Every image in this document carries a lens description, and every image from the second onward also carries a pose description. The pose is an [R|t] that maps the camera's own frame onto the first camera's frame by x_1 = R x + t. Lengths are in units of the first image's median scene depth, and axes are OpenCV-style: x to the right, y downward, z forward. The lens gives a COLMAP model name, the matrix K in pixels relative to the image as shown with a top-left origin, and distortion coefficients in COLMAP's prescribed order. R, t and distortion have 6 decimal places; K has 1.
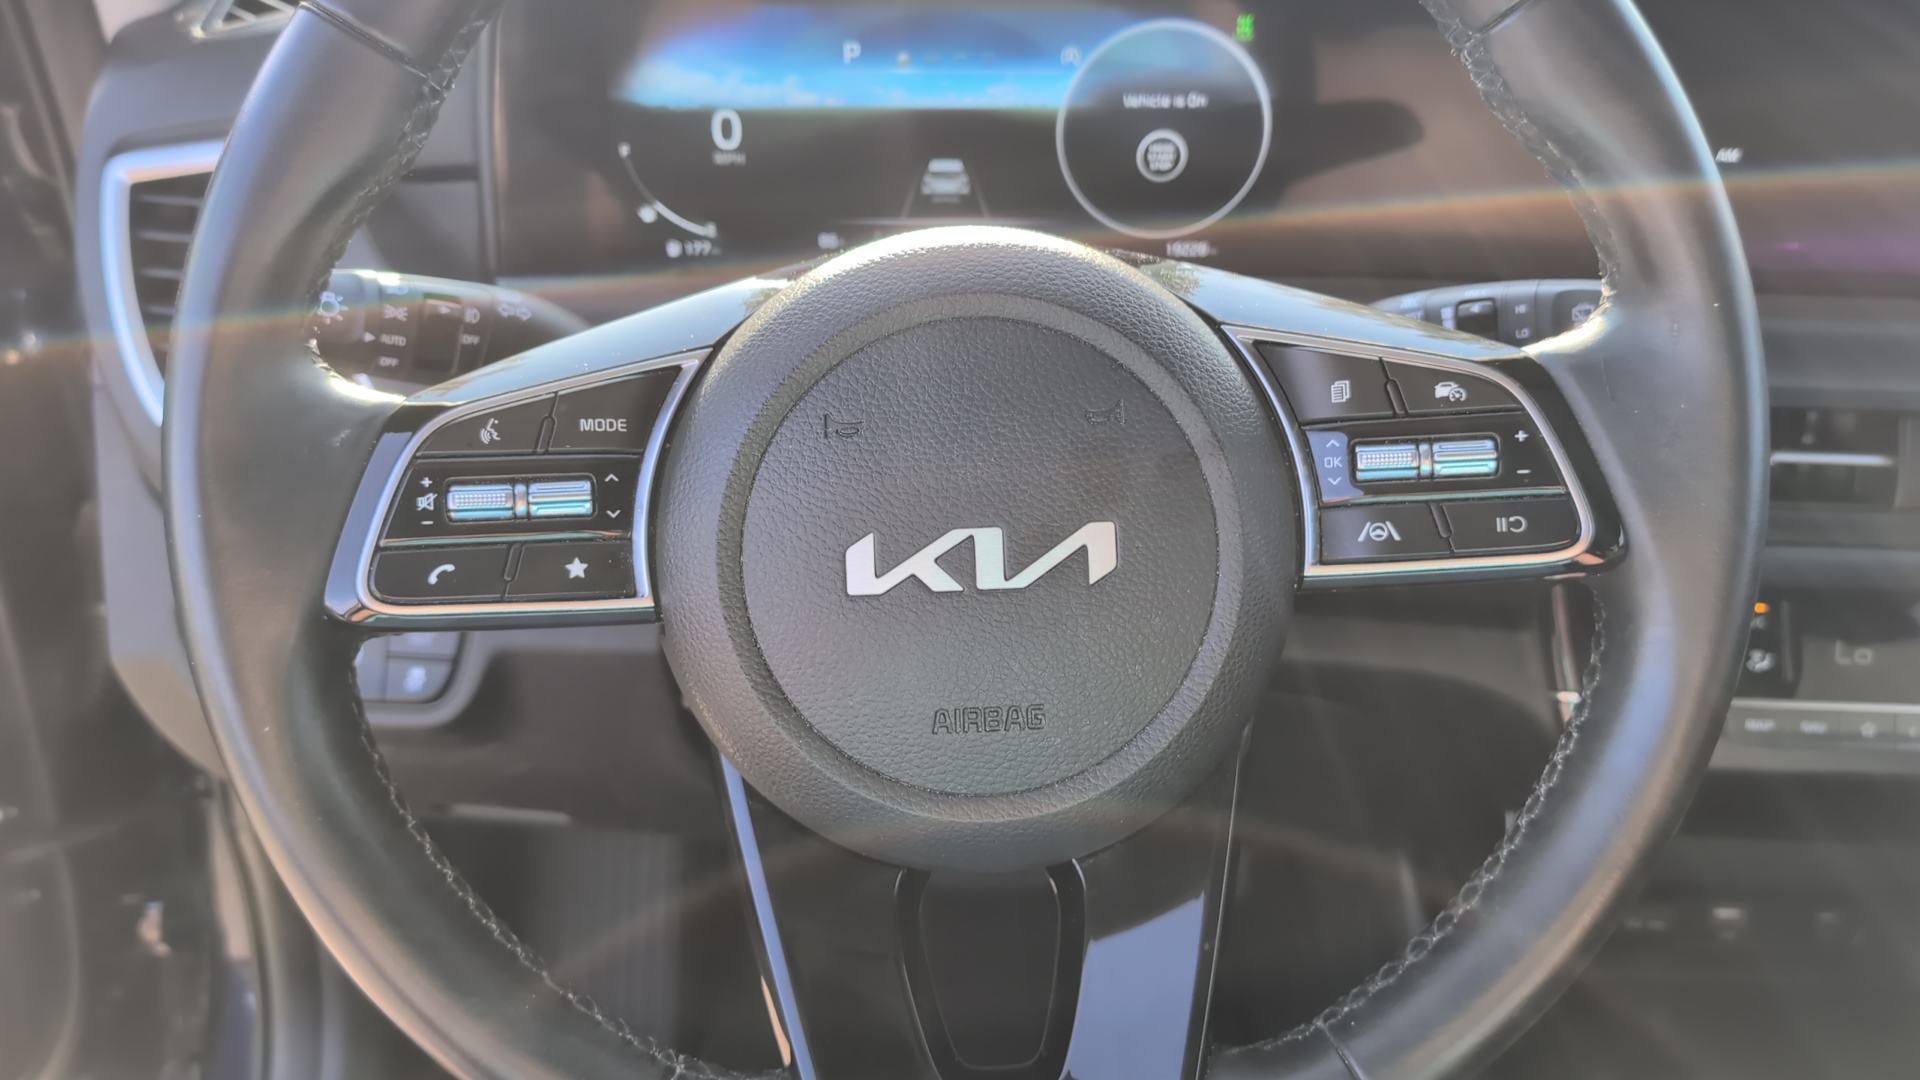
lens RADIAL K [[1630.9, 0, 960.0], [0, 1630.9, 540.0], [0, 0, 1]] dist [-0.037969, -0.005493]
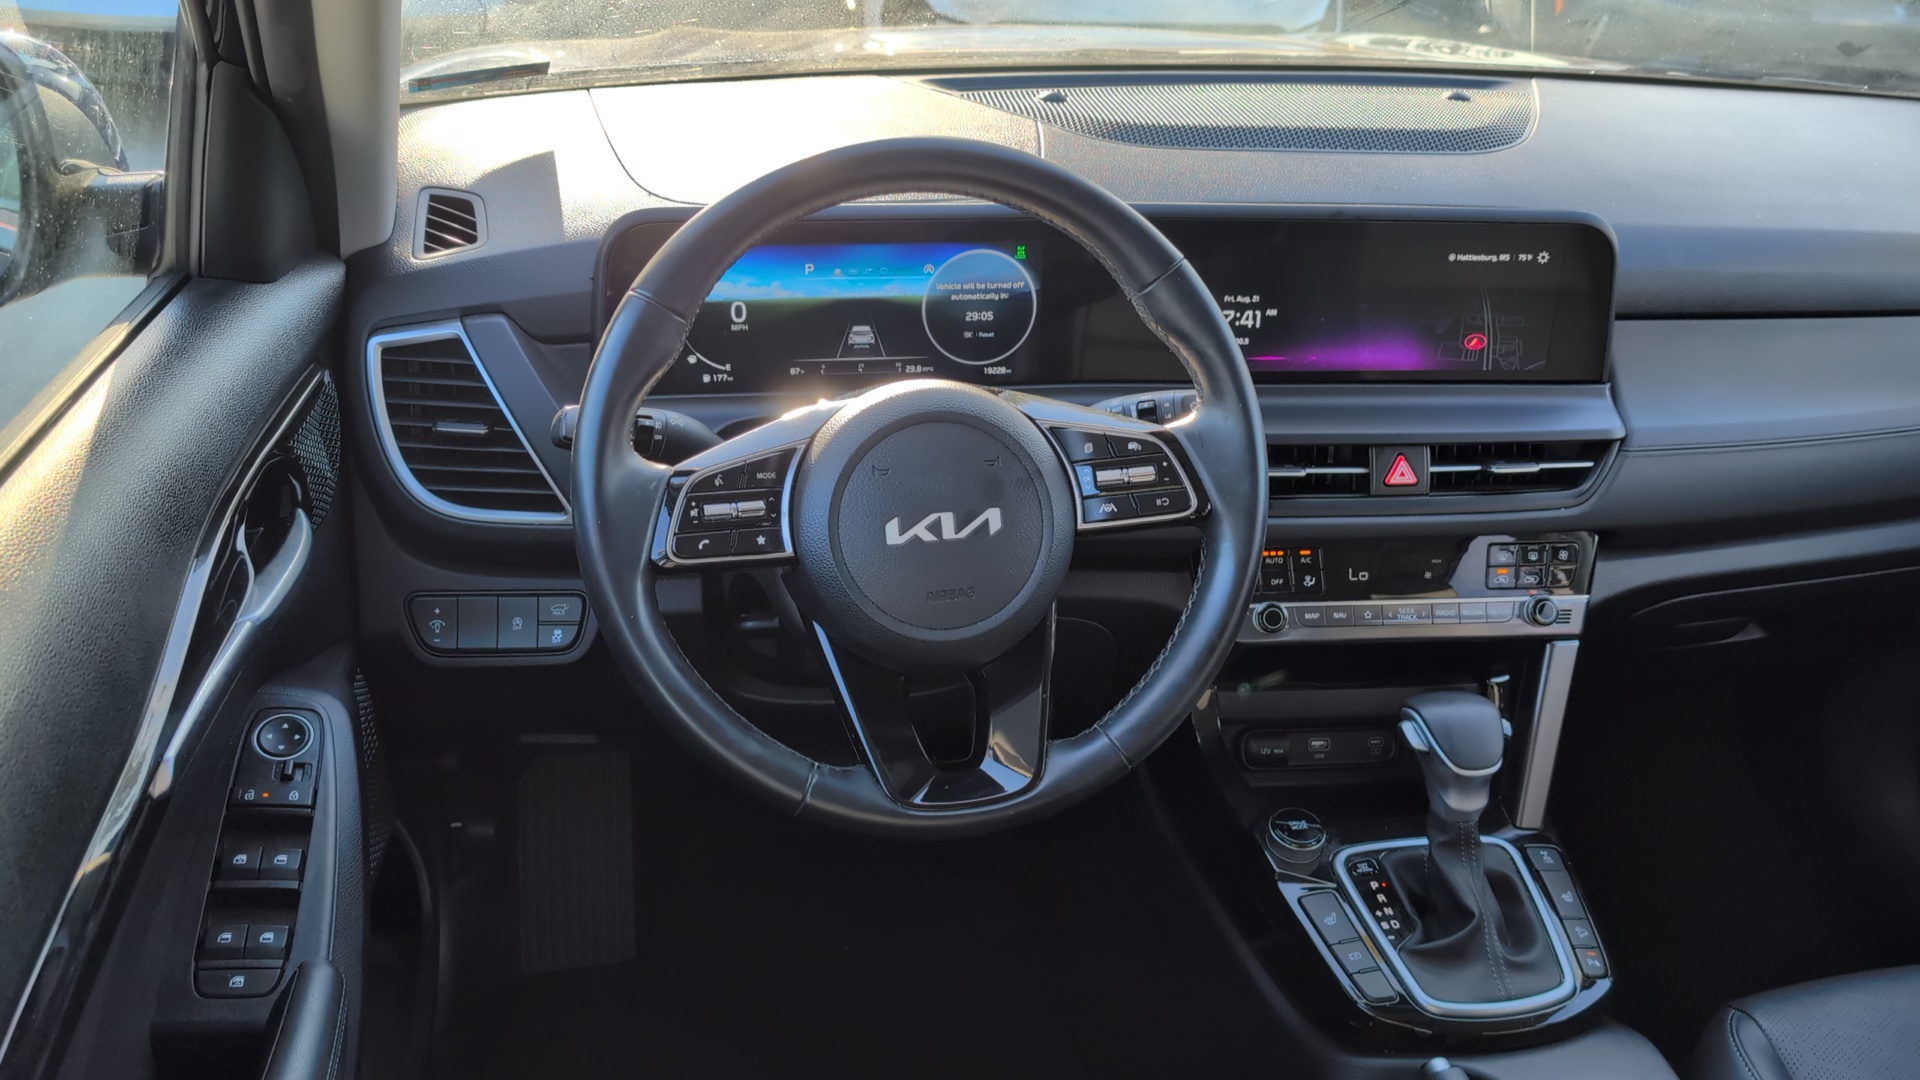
lens RADIAL K [[1473.5, 0, 960.0], [0, 1473.5, 540.0], [0, 0, 1]] dist [-0.000493, -0.000066]
pose [[0.985768, -0.047539, 0.161251, -0.283908], [0.051725, 0.998422, -0.021855, 0.073623], [-0.159958, 0.029885, 0.986671, -1.009911]]
